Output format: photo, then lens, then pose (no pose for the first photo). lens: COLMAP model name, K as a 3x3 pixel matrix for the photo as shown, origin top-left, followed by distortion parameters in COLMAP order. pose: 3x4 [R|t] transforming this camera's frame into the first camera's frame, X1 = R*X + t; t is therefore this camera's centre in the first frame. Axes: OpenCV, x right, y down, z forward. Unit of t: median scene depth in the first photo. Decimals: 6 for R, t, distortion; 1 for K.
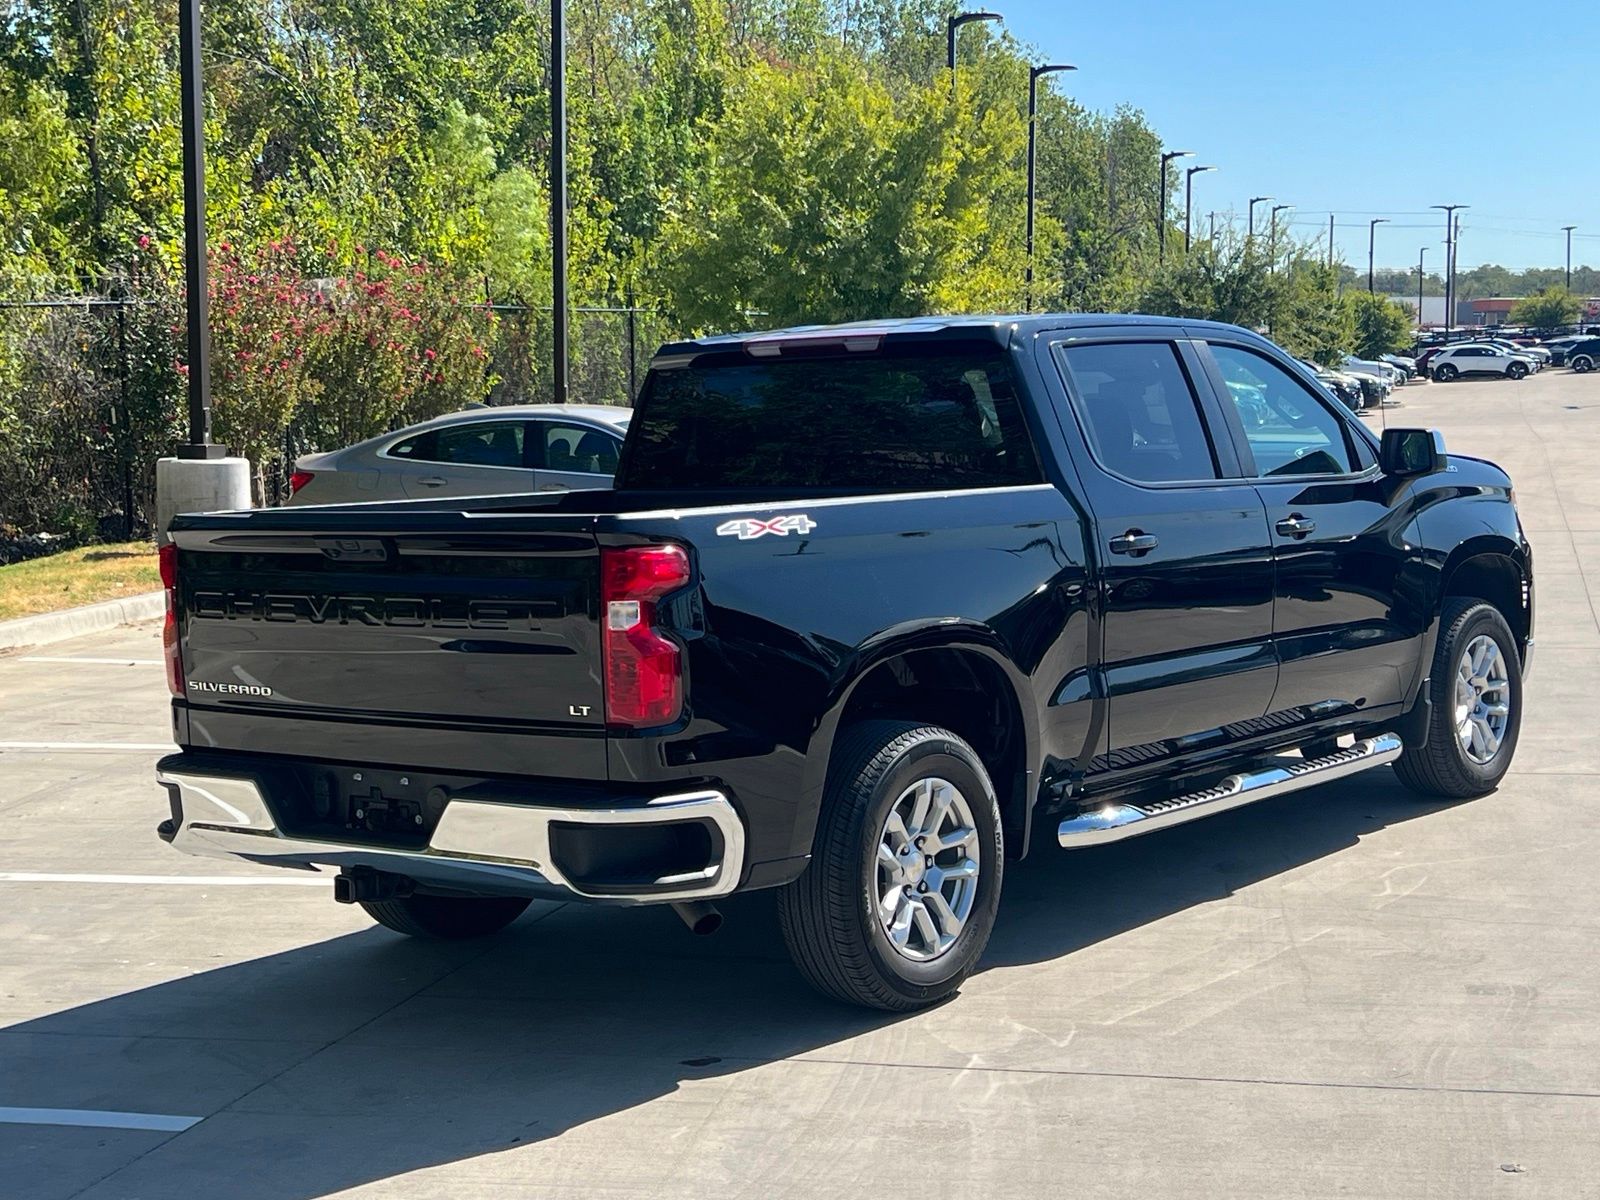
lens RADIAL K [[2428.4, 0, 800.0], [0, 2428.4, 600.0], [0, 0, 1]] dist [0.225956, -0.876128]
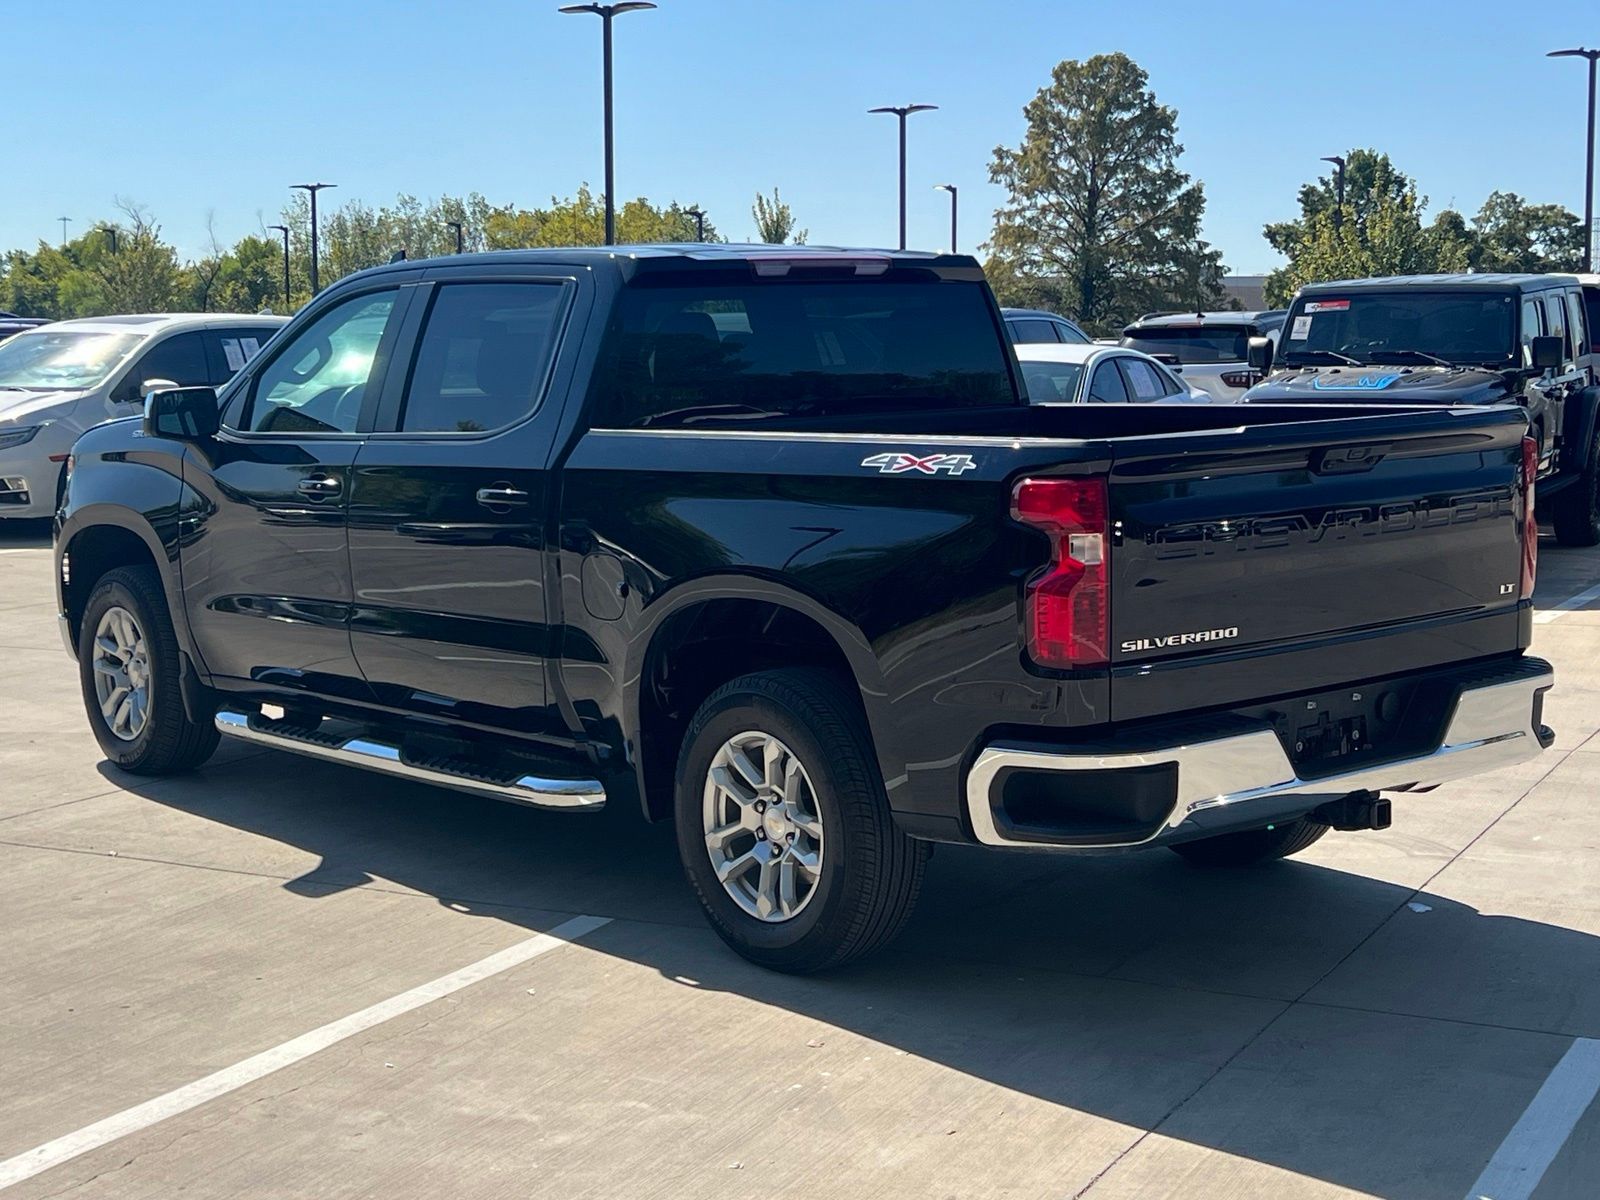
lens RADIAL K [[2428.4, 0, 800.0], [0, 2428.4, 600.0], [0, 0, 1]] dist [0.225956, -0.876128]
pose [[0.206136, -0.085345, 0.974794, -1.121728], [0.093767, 0.993328, 0.067139, -0.048163], [-0.974020, 0.077564, 0.212764, 0.984102]]
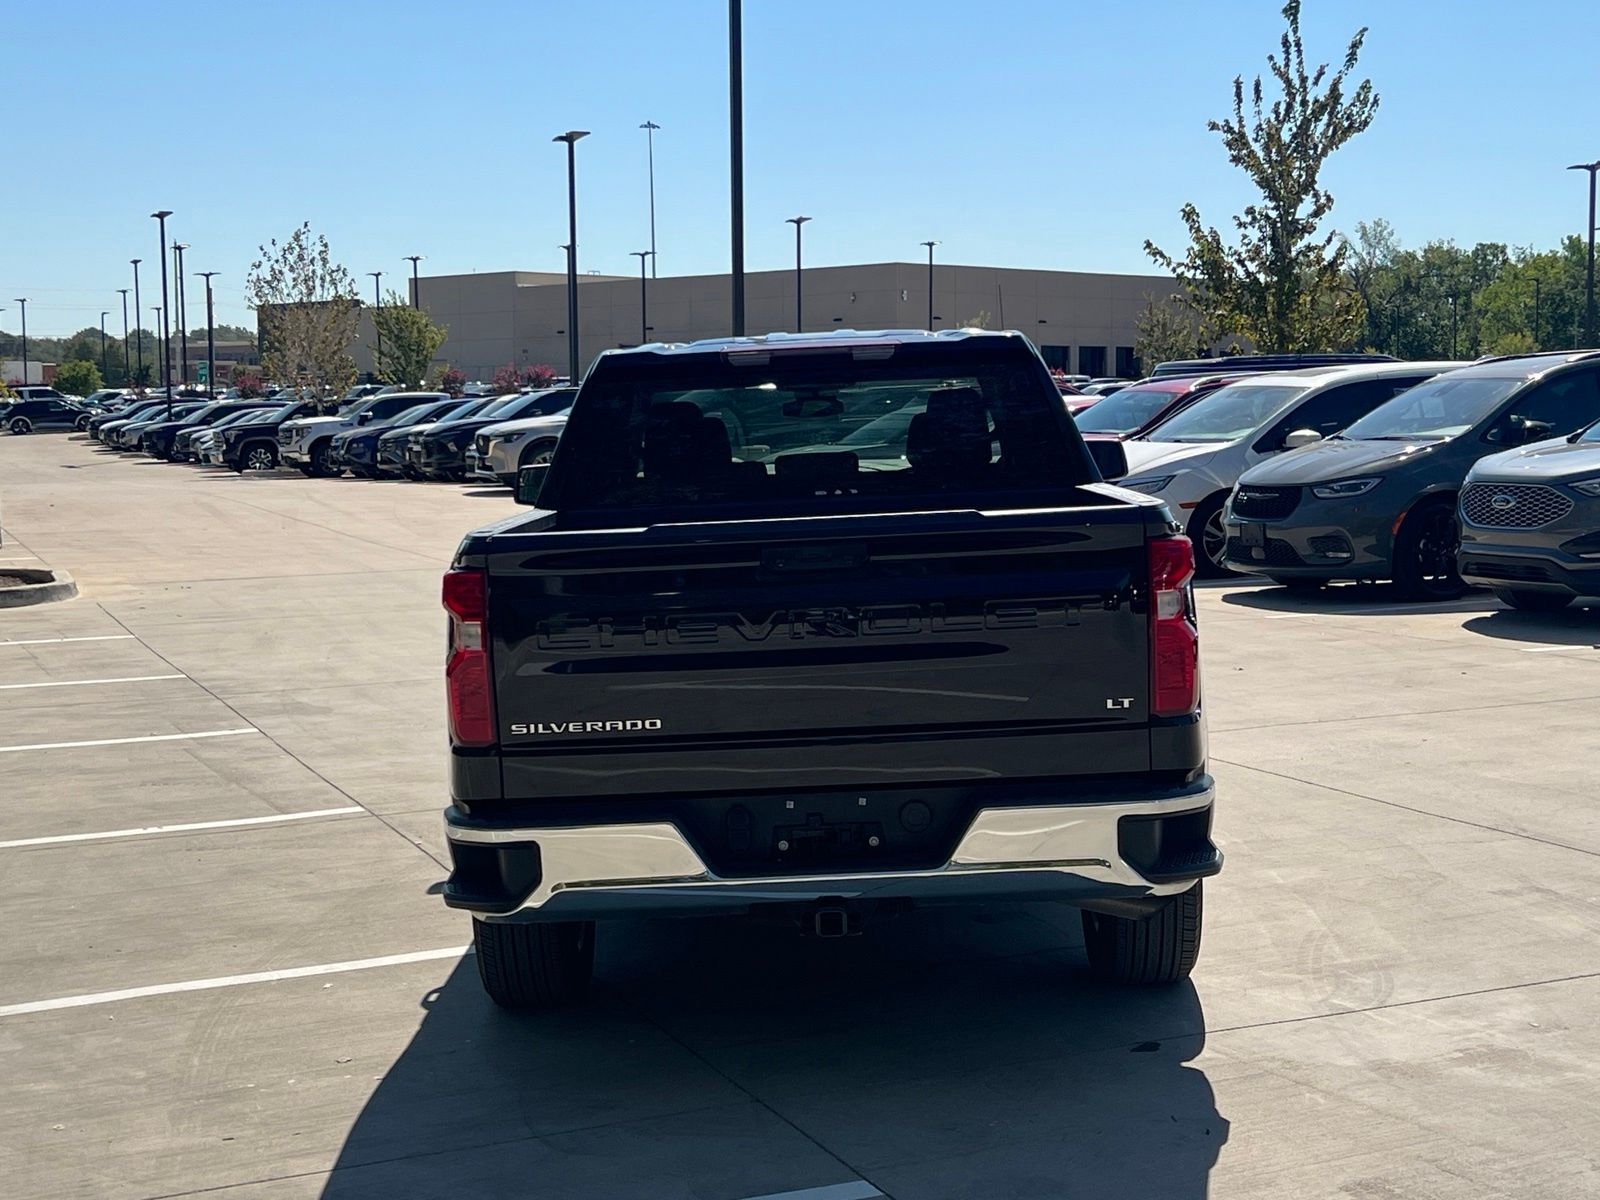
lens RADIAL K [[2428.4, 0, 800.0], [0, 2428.4, 600.0], [0, 0, 1]] dist [0.225956, -0.876128]
pose [[0.798491, -0.050422, 0.599891, -0.723536], [0.066008, 0.997811, -0.003992, -0.001084], [-0.598377, 0.042785, 0.800072, 0.256344]]
